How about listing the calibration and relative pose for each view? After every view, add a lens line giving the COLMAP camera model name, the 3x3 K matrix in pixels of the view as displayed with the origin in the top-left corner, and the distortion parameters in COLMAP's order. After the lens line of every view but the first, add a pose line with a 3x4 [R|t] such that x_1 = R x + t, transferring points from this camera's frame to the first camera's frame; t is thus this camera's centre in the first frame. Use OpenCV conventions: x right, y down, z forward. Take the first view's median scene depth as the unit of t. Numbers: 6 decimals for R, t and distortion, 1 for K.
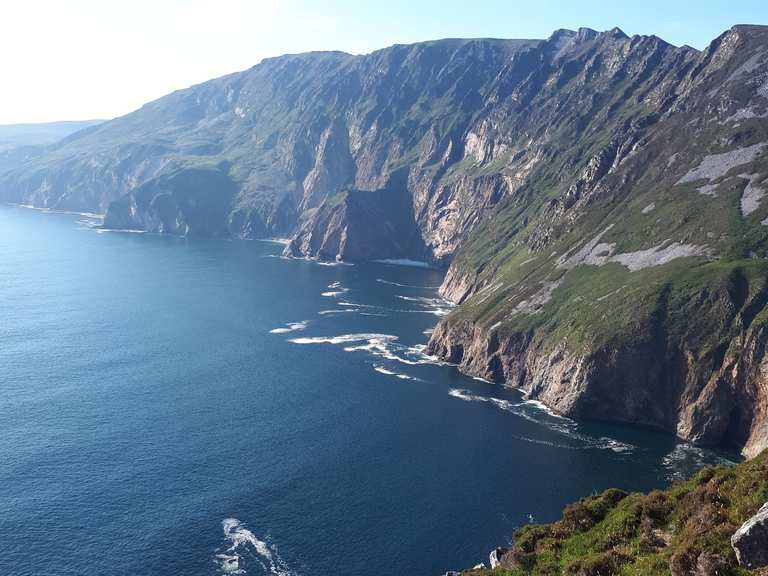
lens RADIAL K [[744.6, 0, 381.5], [0, 744.6, 289.3], [0, 0, 1]] dist [-0.008563, 0.000000]
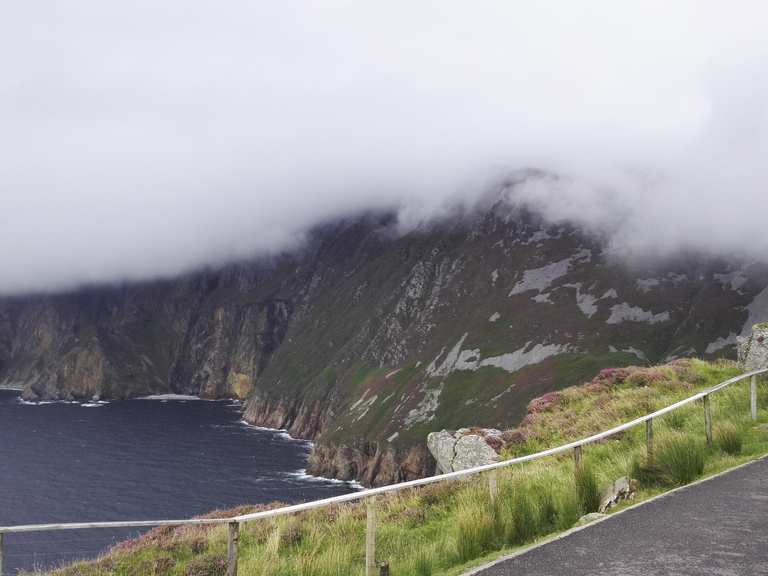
lens RADIAL K [[744.6, 0, 381.2], [0, 744.6, 293.2], [0, 0, 1]] dist [-0.008563, 0.000000]
pose [[0.910134, -0.020215, 0.413820, -0.257165], [0.093073, 0.983256, -0.156667, 0.014058], [-0.403724, 0.181103, 0.896777, 0.075872]]
